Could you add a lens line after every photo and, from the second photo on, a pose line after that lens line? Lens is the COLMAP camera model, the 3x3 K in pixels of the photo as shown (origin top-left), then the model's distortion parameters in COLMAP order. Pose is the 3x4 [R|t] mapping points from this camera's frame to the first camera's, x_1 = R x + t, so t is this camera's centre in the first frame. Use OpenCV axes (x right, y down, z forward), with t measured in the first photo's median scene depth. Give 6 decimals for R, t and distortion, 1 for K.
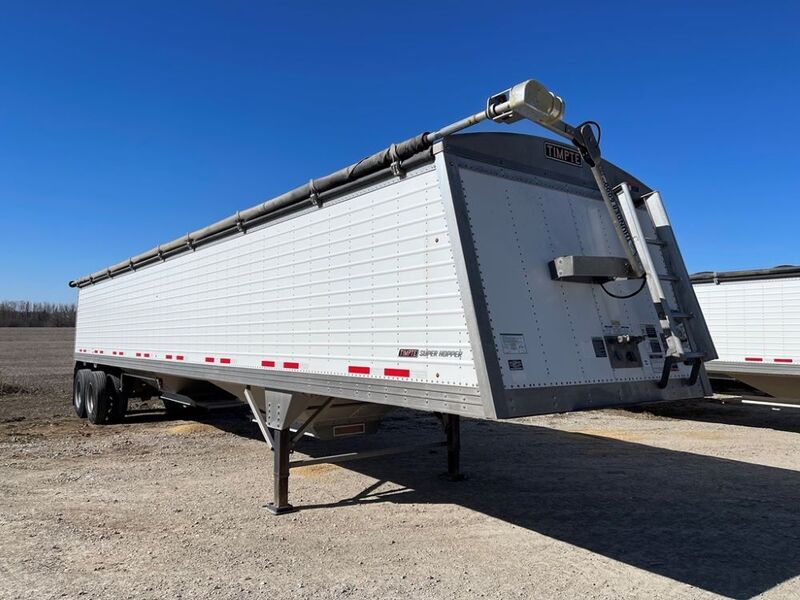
lens RADIAL K [[603.8, 0, 400.0], [0, 603.8, 300.0], [0, 0, 1]] dist [0.003644, -0.000368]
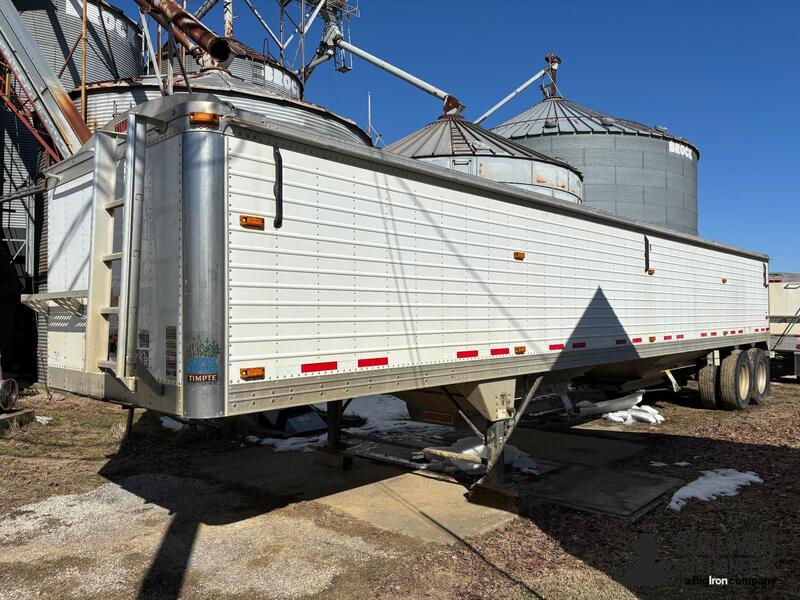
lens RADIAL K [[603.8, 0, 400.0], [0, 603.8, 300.0], [0, 0, 1]] dist [0.003644, -0.000368]
pose [[-0.174906, 0.041923, 0.983692, -1.050146], [-0.047525, 0.997569, -0.050964, 0.078514], [-0.983437, -0.055664, -0.172489, 1.261083]]
